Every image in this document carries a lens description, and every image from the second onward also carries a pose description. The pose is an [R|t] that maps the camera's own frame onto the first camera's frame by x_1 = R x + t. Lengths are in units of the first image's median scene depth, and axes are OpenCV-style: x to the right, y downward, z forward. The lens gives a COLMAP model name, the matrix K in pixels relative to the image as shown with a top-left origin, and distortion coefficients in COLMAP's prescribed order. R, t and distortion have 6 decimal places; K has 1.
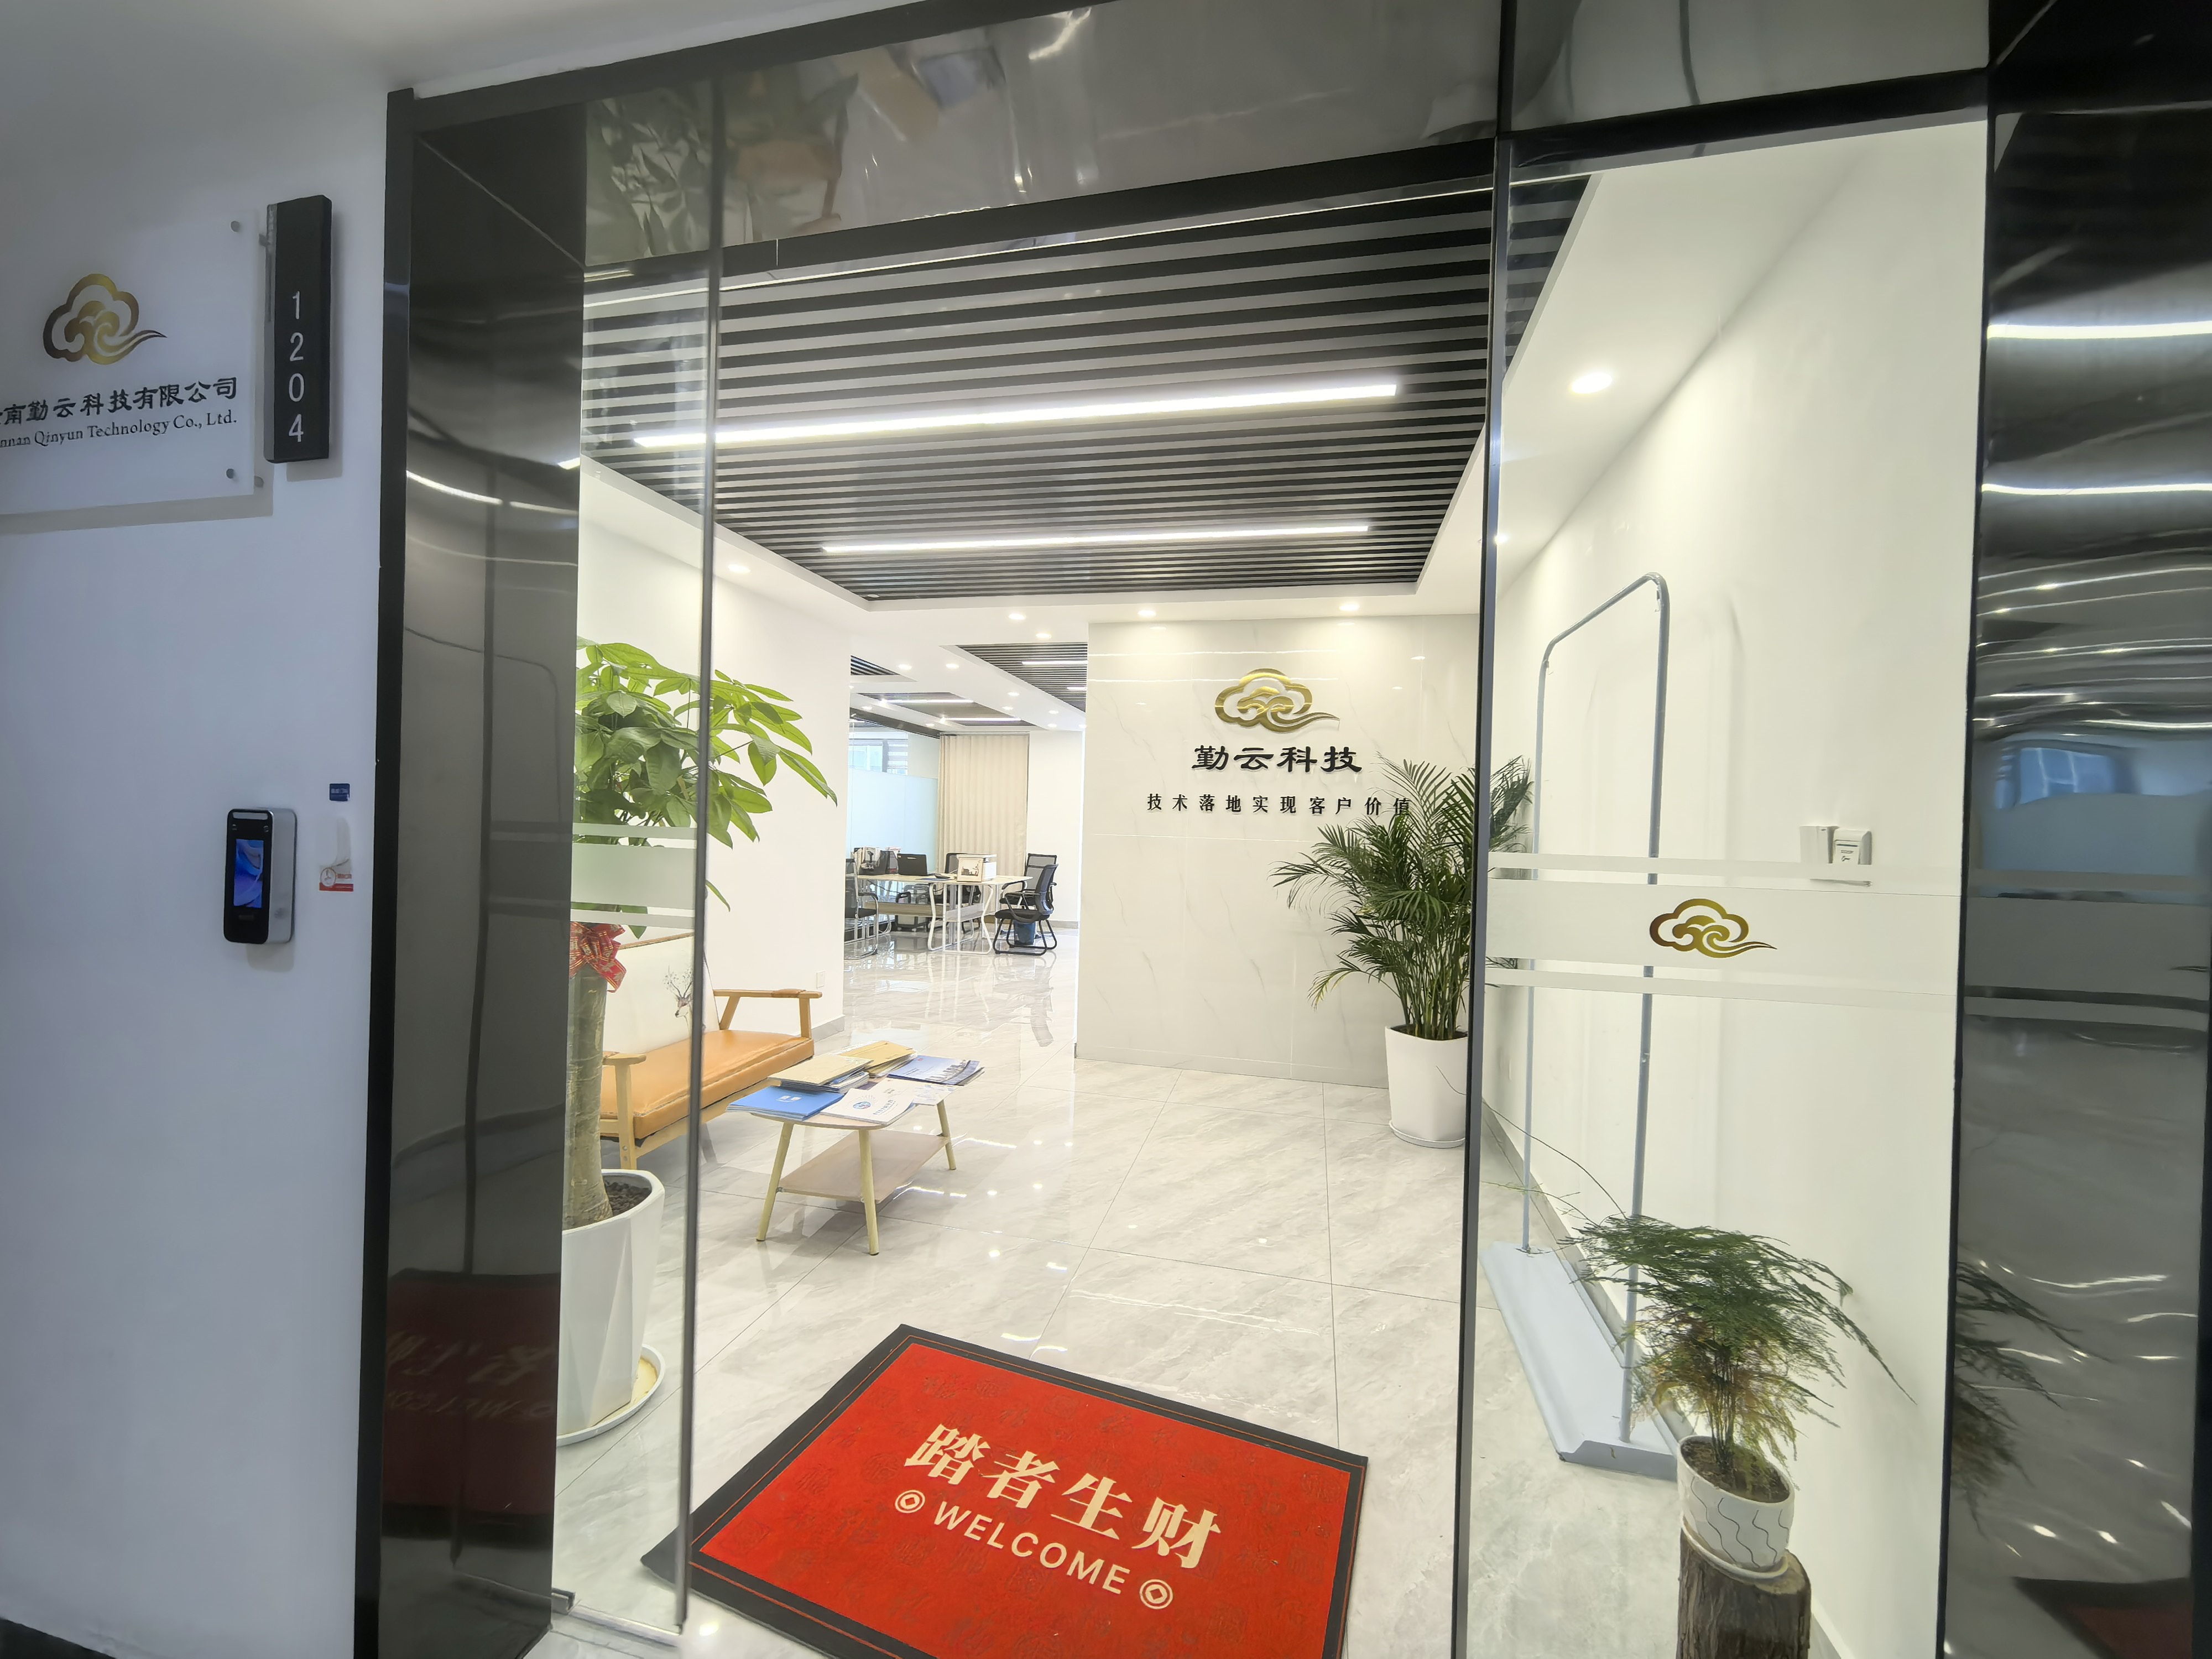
lens RADIAL K [[886.6, 0, 1105.9], [0, 886.6, 827.5], [0, 0, 1]] dist [0.001006, -0.000115]
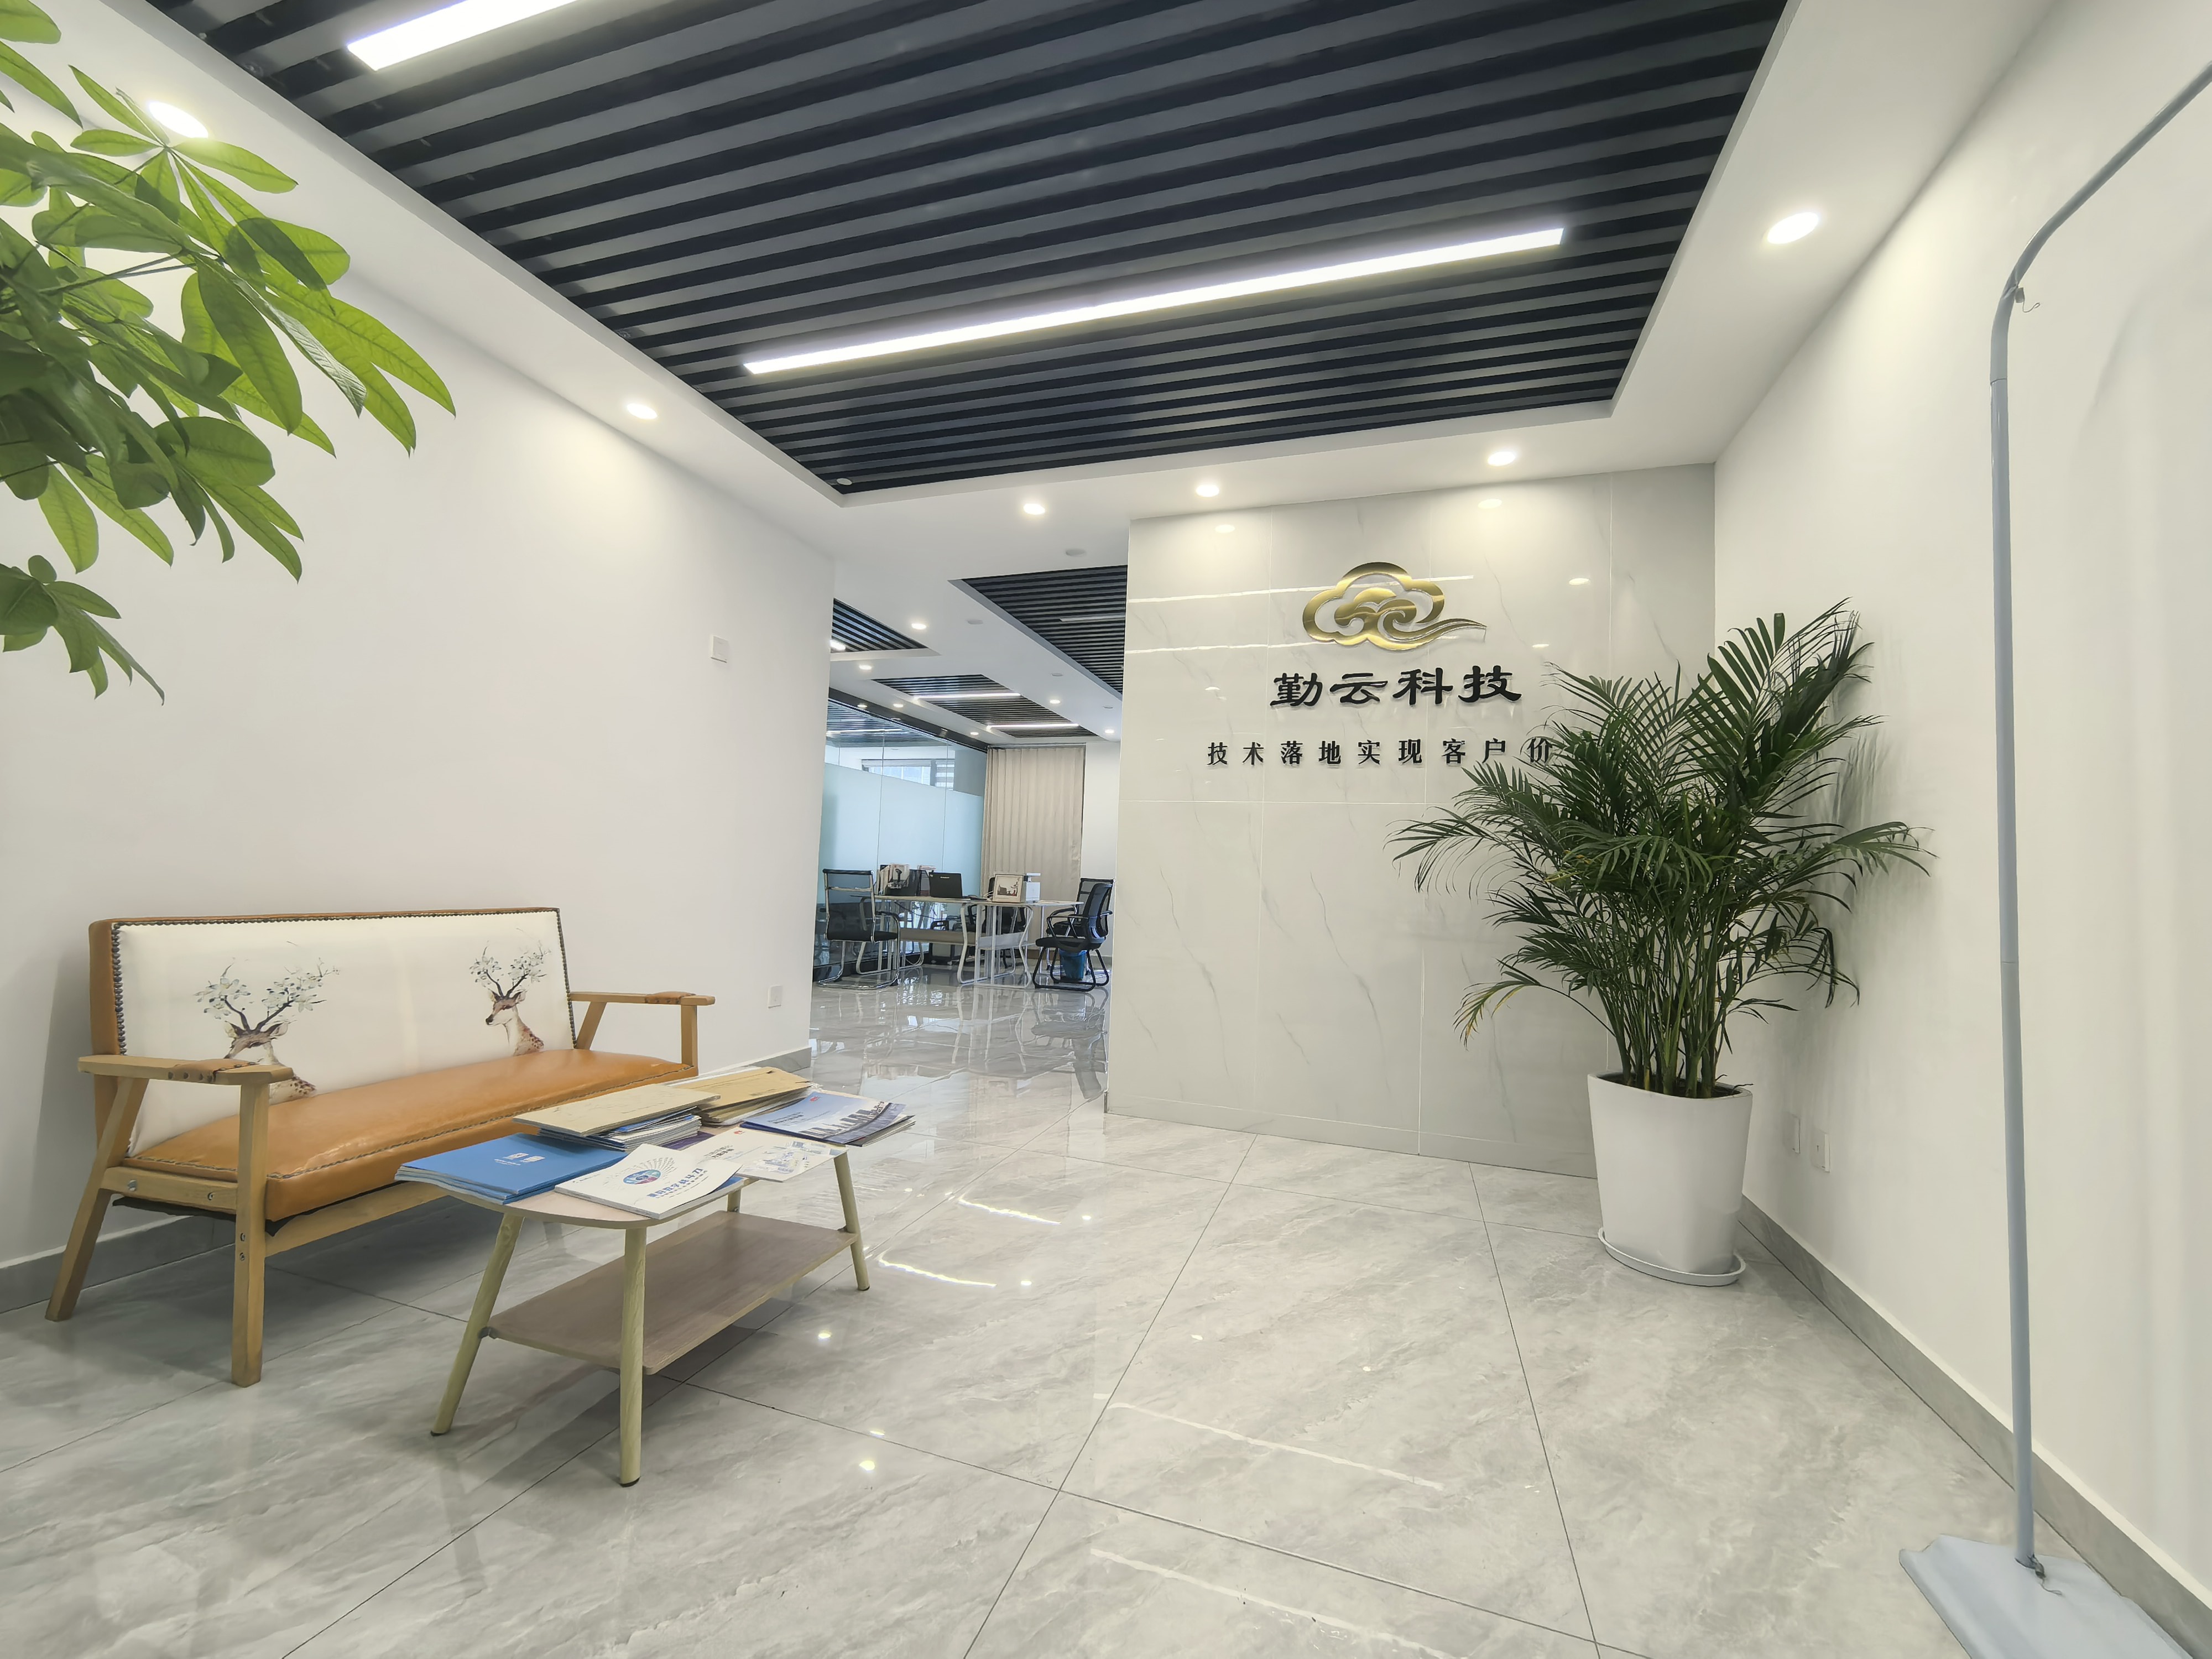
lens RADIAL K [[886.6, 0, 1106.0], [0, 886.6, 823.0], [0, 0, 1]] dist [0.001006, -0.000115]
pose [[0.996158, 0.005632, -0.087396, 0.032858], [-0.011878, 0.997397, -0.071114, 0.095104], [0.086768, 0.071879, 0.993632, 0.334946]]
